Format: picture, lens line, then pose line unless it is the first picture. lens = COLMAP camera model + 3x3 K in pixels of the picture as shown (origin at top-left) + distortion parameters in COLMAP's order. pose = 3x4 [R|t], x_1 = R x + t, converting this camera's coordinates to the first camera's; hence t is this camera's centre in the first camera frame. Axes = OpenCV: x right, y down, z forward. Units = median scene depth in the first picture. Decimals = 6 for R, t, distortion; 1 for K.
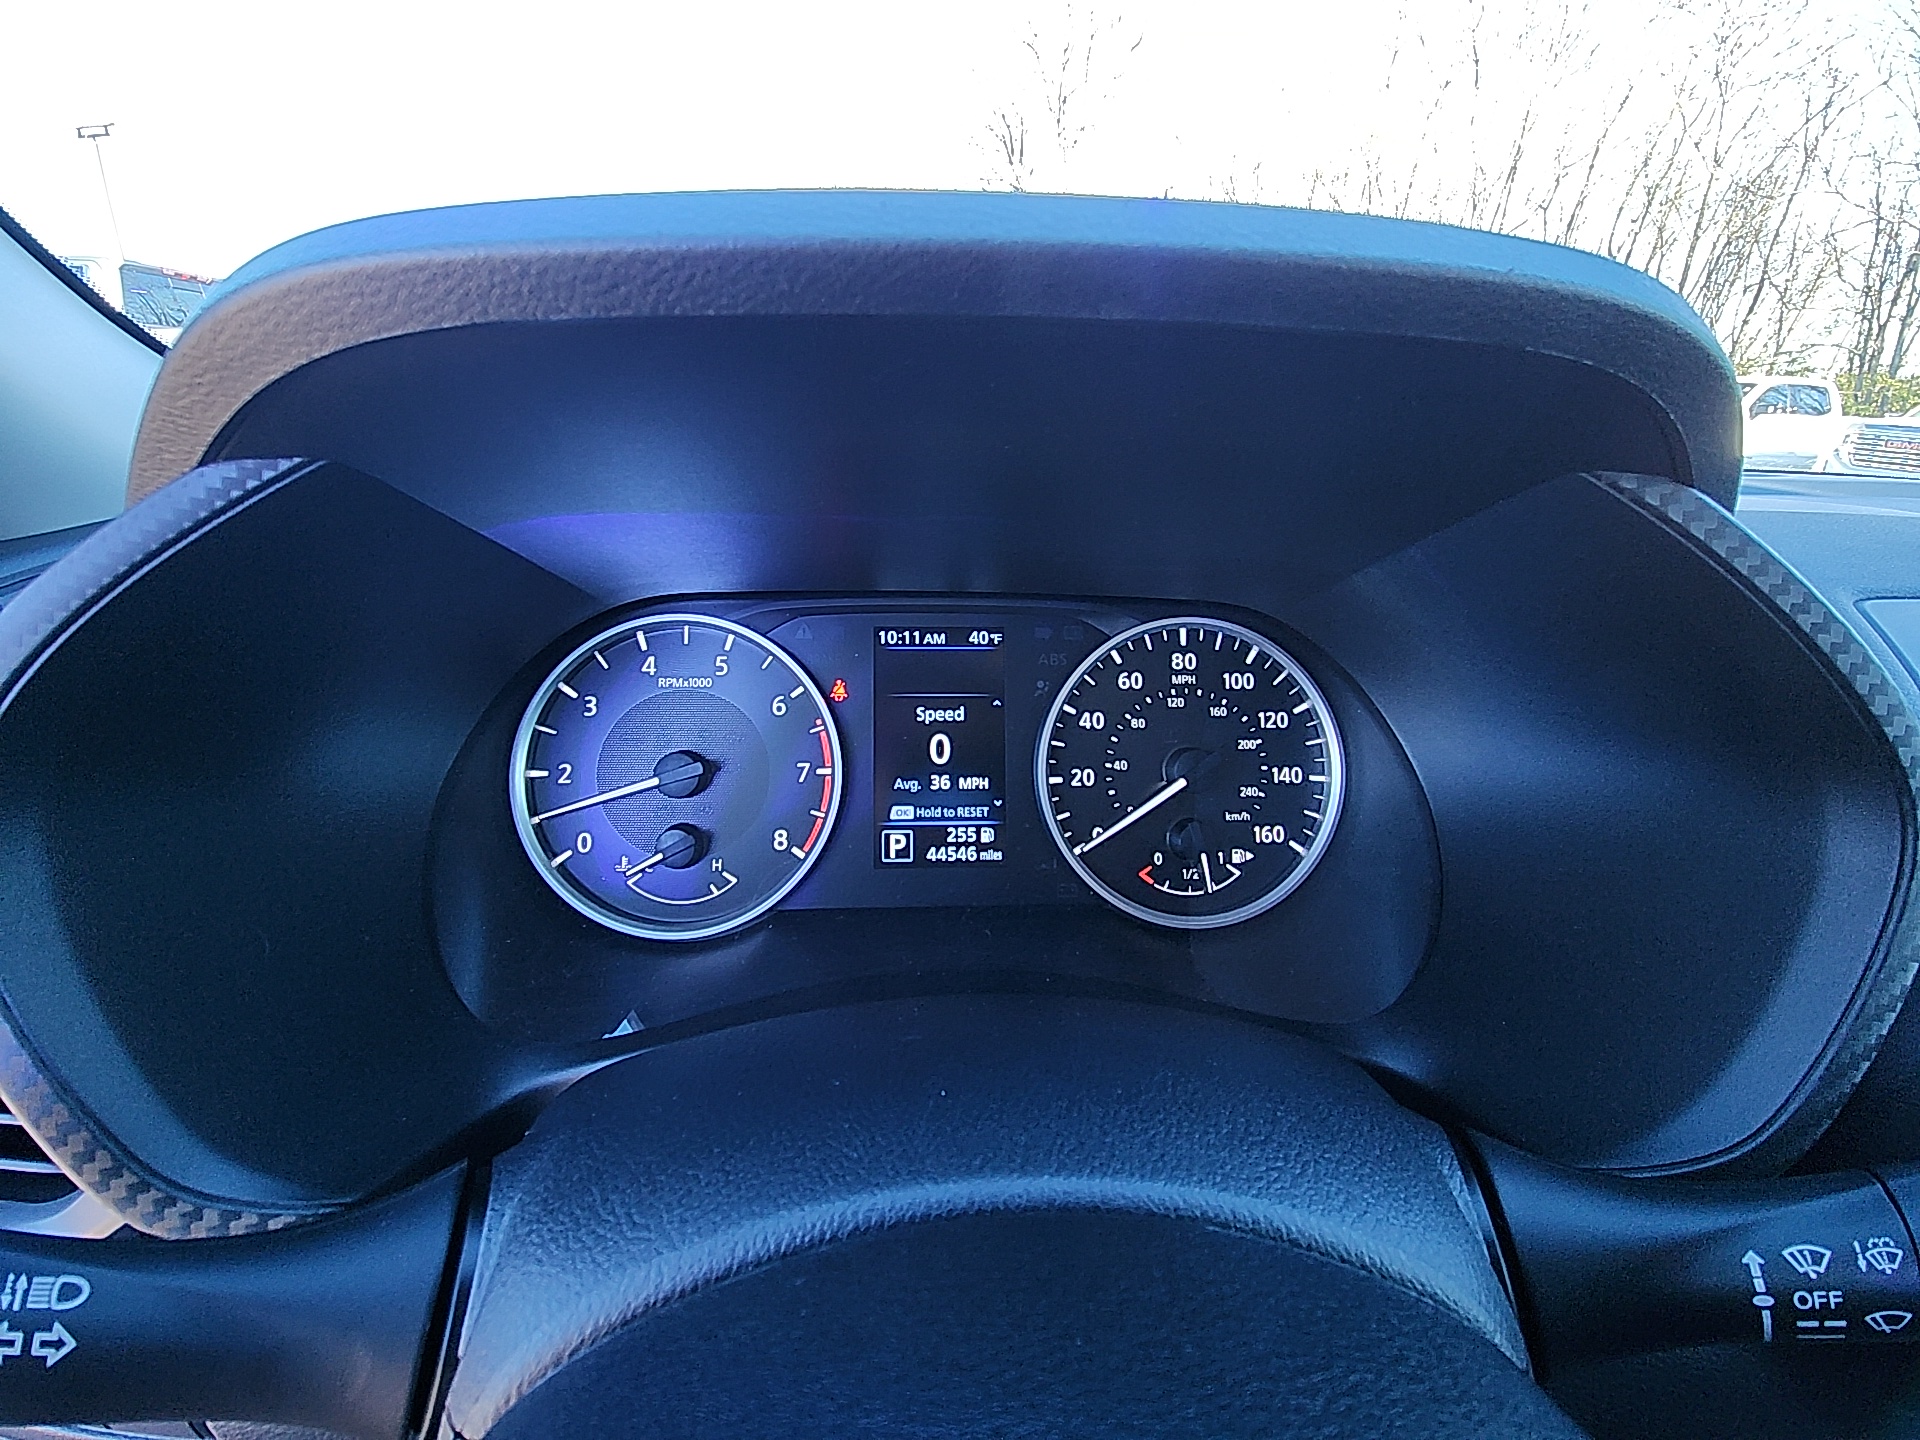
lens RADIAL K [[787.9, 0, 947.0], [0, 787.9, 697.6], [0, 0, 1]] dist [-0.001045, -0.012245]
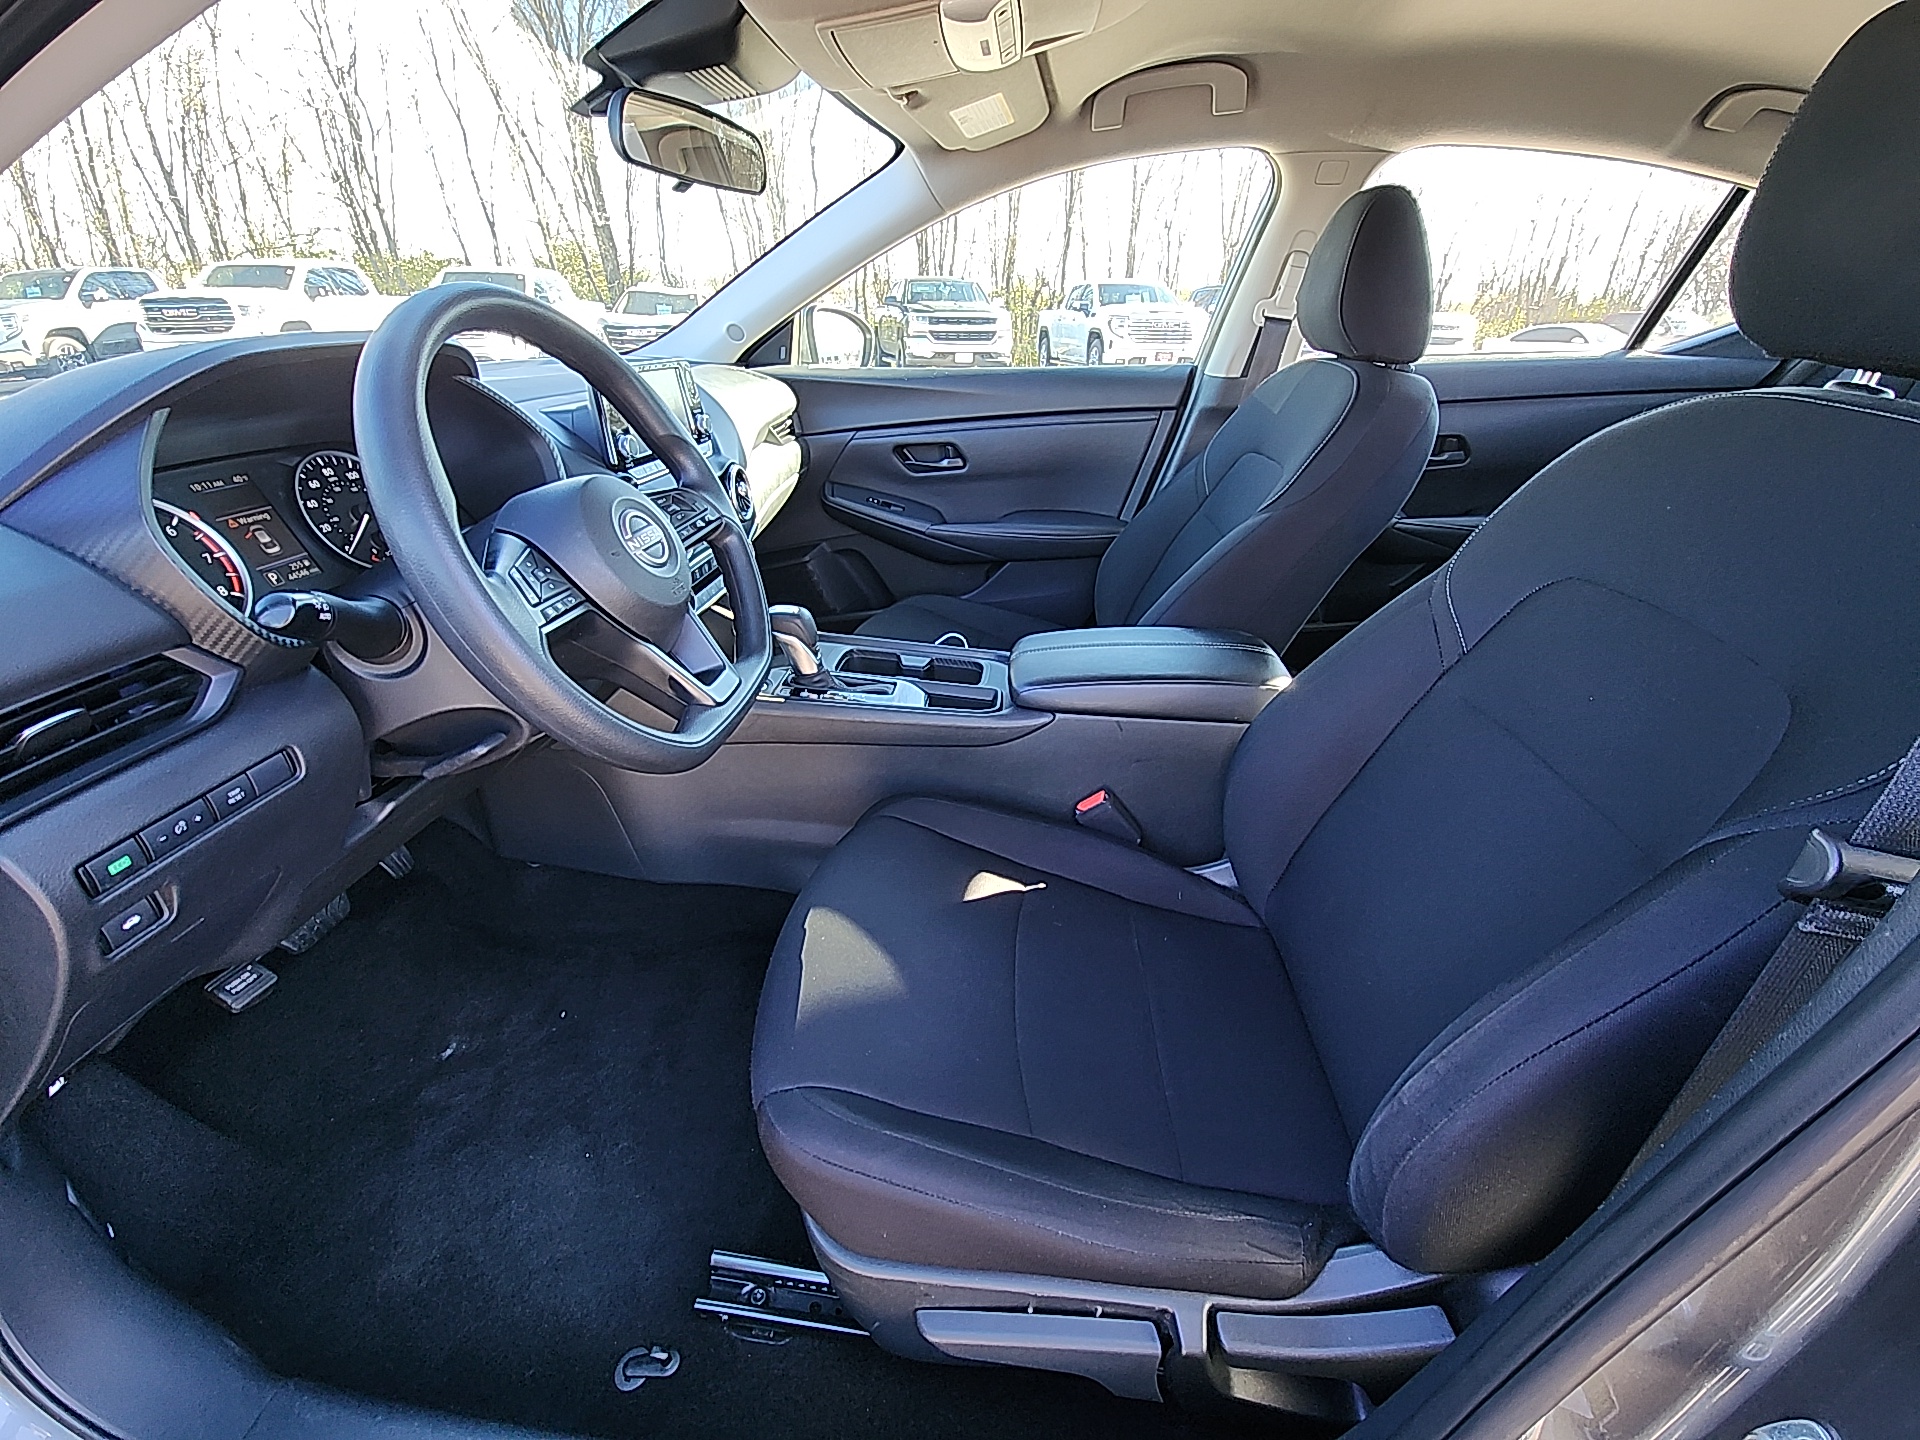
lens RADIAL K [[768.2, 0, 949.6], [0, 768.2, 707.2], [0, 0, 1]] dist [0.014659, -0.010423]
pose [[0.157151, -0.458846, 0.874508, -1.757820], [0.338814, 0.856816, 0.388678, 0.291313], [-0.927636, 0.235214, 0.290113, -1.229481]]
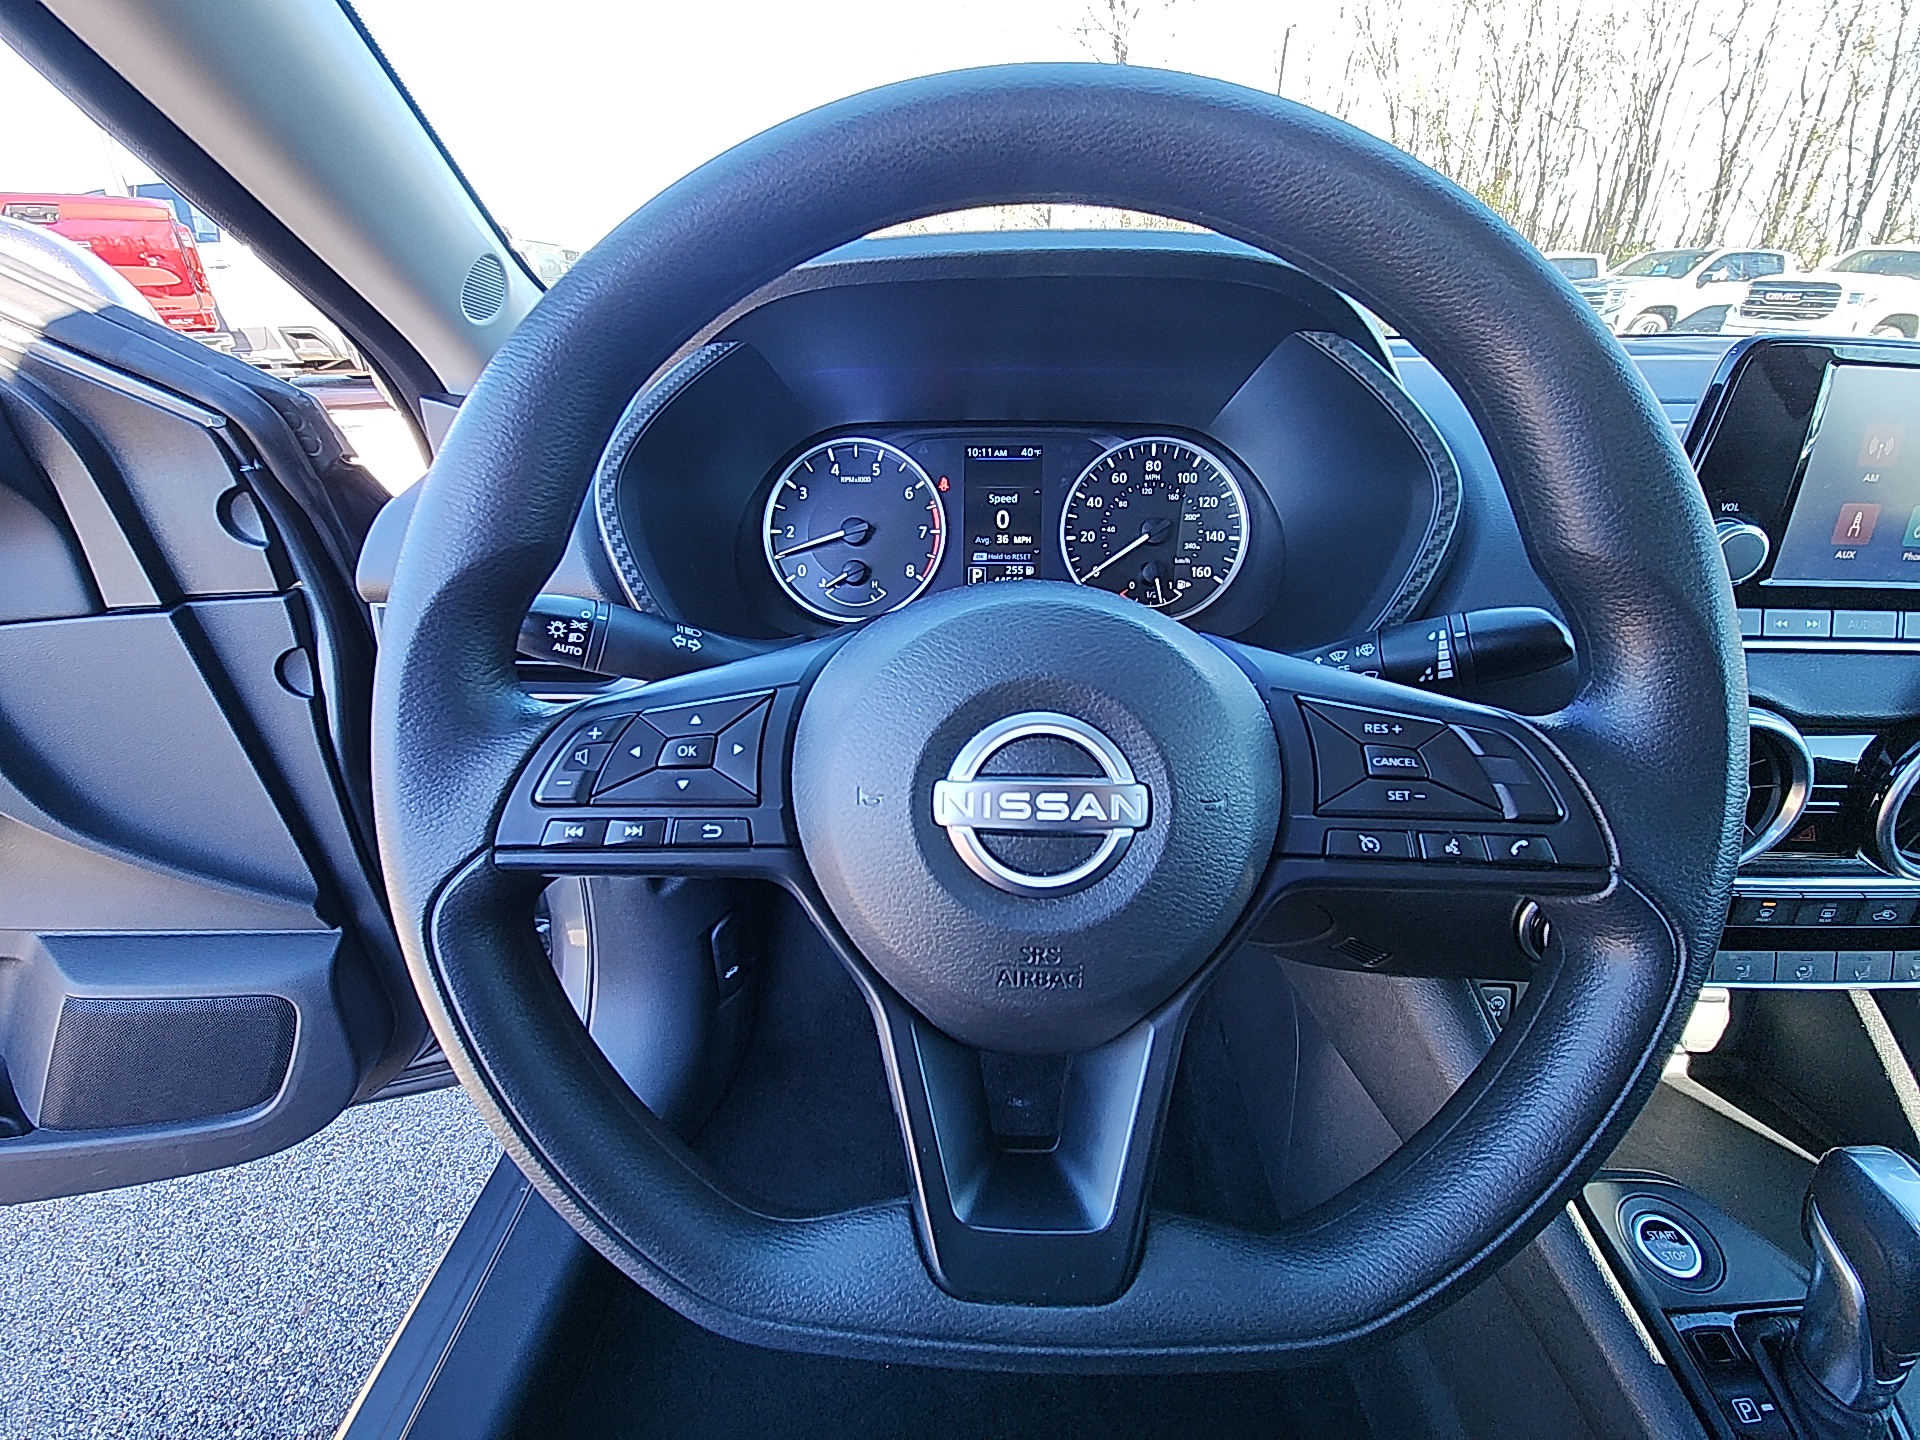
lens RADIAL K [[764.8, 0, 954.7], [0, 764.8, 701.4], [0, 0, 1]] dist [-0.000300, -0.008086]
pose [[0.993963, 0.020130, -0.107855, 0.073541], [-0.006762, 0.992395, 0.122907, 0.251429], [0.109509, -0.121436, 0.986540, -0.679442]]
